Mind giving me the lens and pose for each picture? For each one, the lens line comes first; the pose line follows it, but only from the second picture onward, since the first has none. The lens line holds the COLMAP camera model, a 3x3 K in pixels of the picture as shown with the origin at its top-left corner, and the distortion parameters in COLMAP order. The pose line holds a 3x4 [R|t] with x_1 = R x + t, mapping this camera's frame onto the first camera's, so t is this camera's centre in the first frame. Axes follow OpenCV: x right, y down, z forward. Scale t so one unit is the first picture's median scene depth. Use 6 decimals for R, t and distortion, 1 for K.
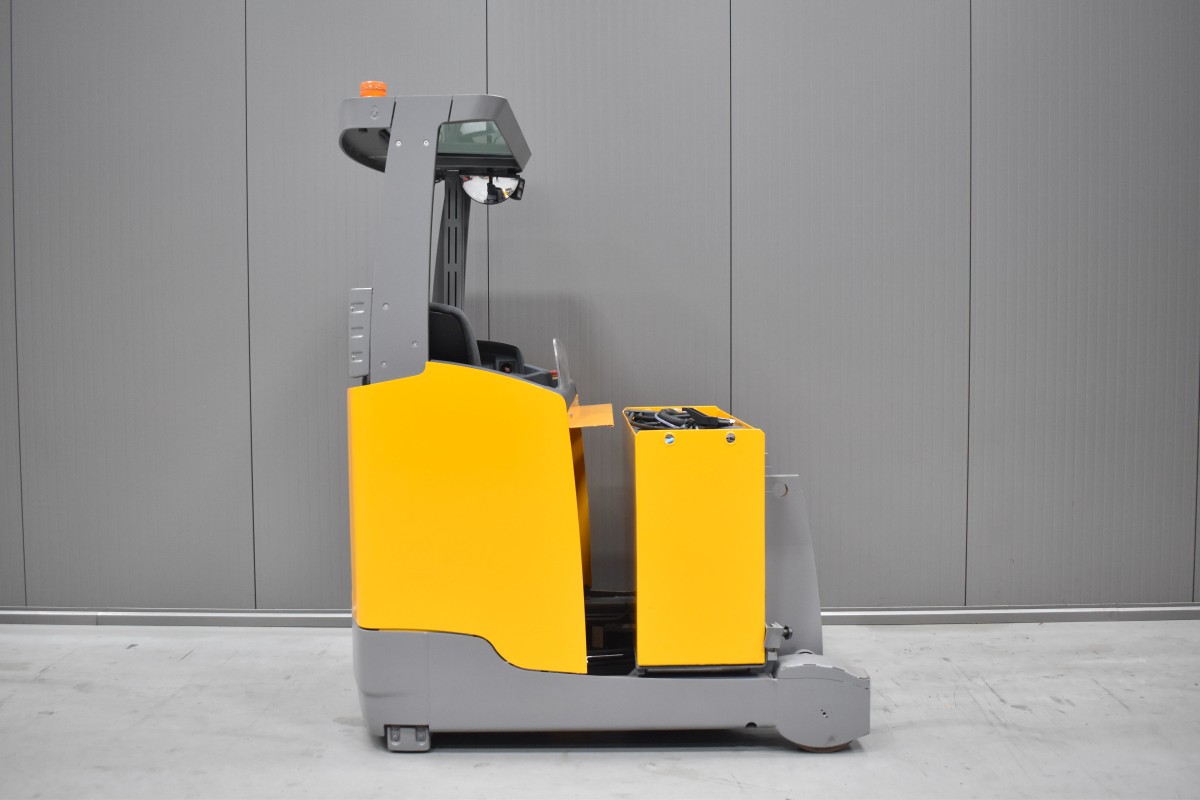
lens RADIAL K [[1122.5, 0, 600.0], [0, 1122.5, 400.0], [0, 0, 1]] dist [-0.078684, -0.000109]
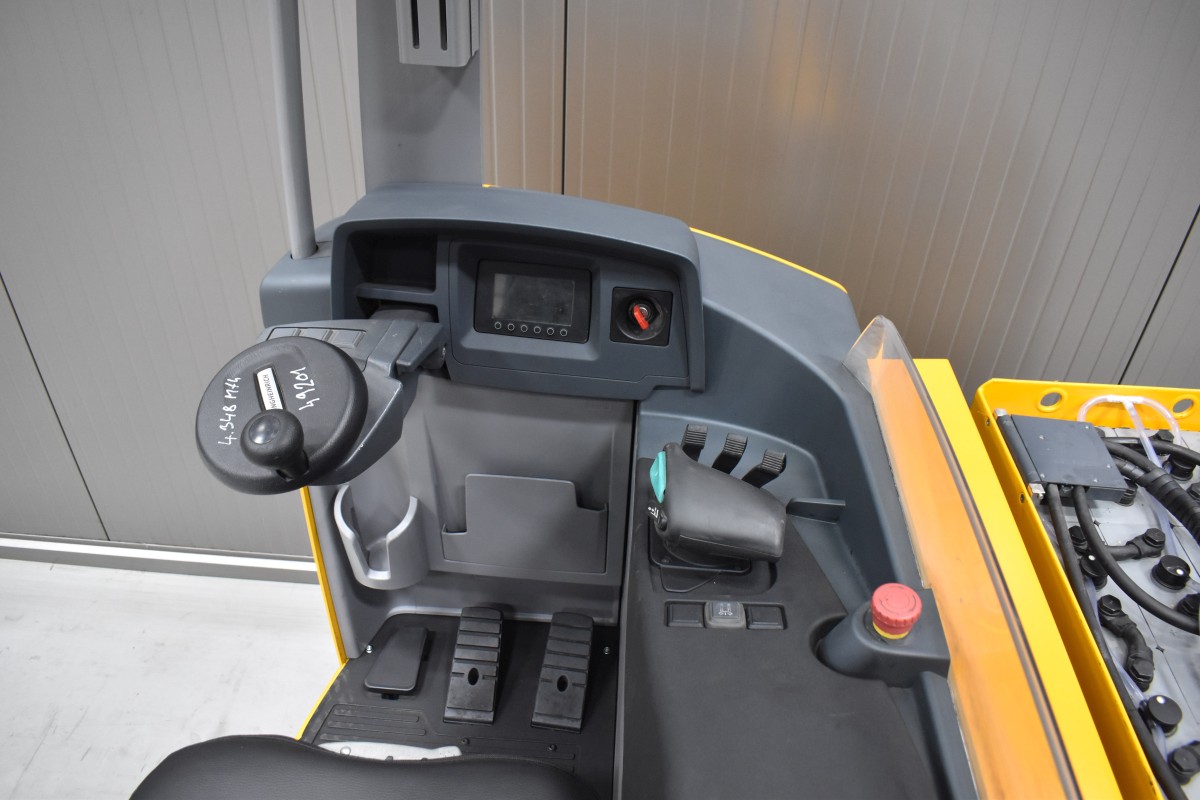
lens RADIAL K [[896.9, 0, 600.0], [0, 896.9, 400.0], [0, 0, 1]] dist [-0.000057, -0.000030]
pose [[0.995813, 0.082727, -0.038882, -0.103761], [-0.047152, 0.829296, 0.556817, -0.166693], [0.078308, -0.552653, 0.829725, 1.019277]]
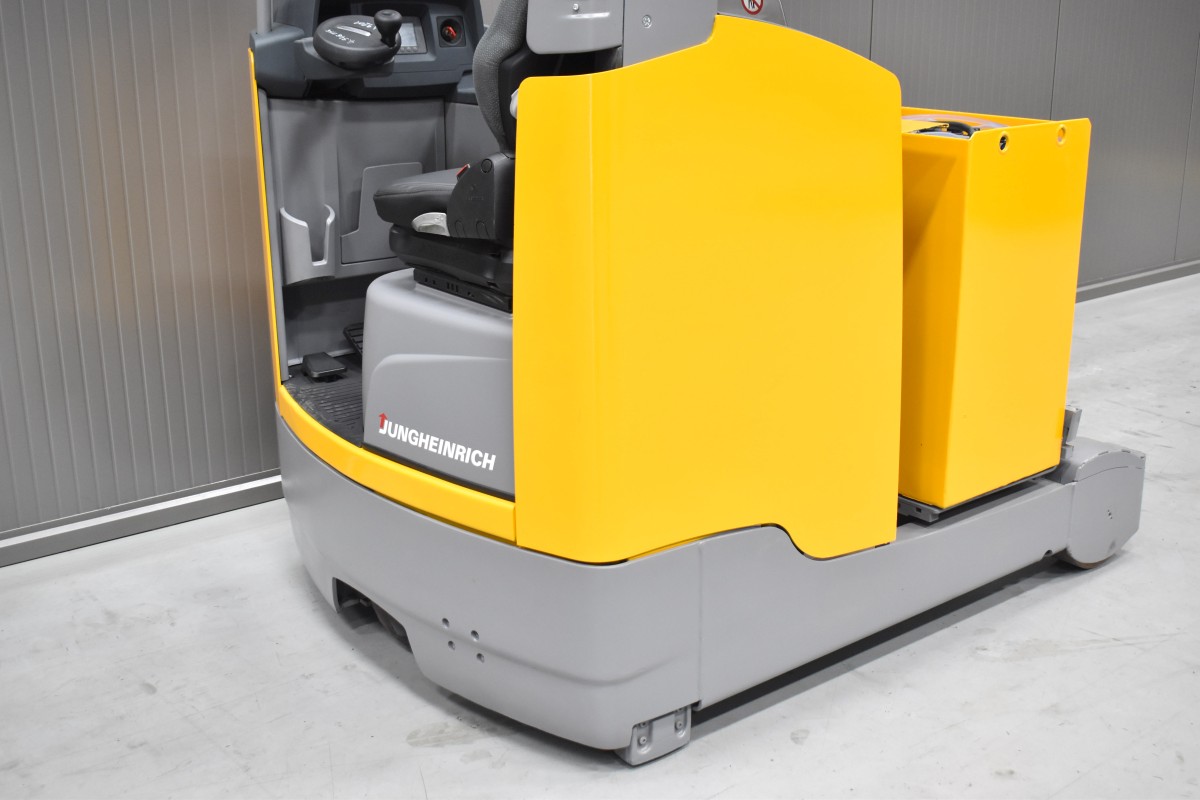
lens RADIAL K [[1360.3, 0, 600.0], [0, 1360.3, 400.0], [0, 0, 1]] dist [-0.022690, -0.015415]
pose [[0.785832, -0.180446, 0.591529, -0.560994], [0.034123, 0.967681, 0.249860, -0.021243], [-0.617497, -0.176164, 0.766592, 0.537231]]
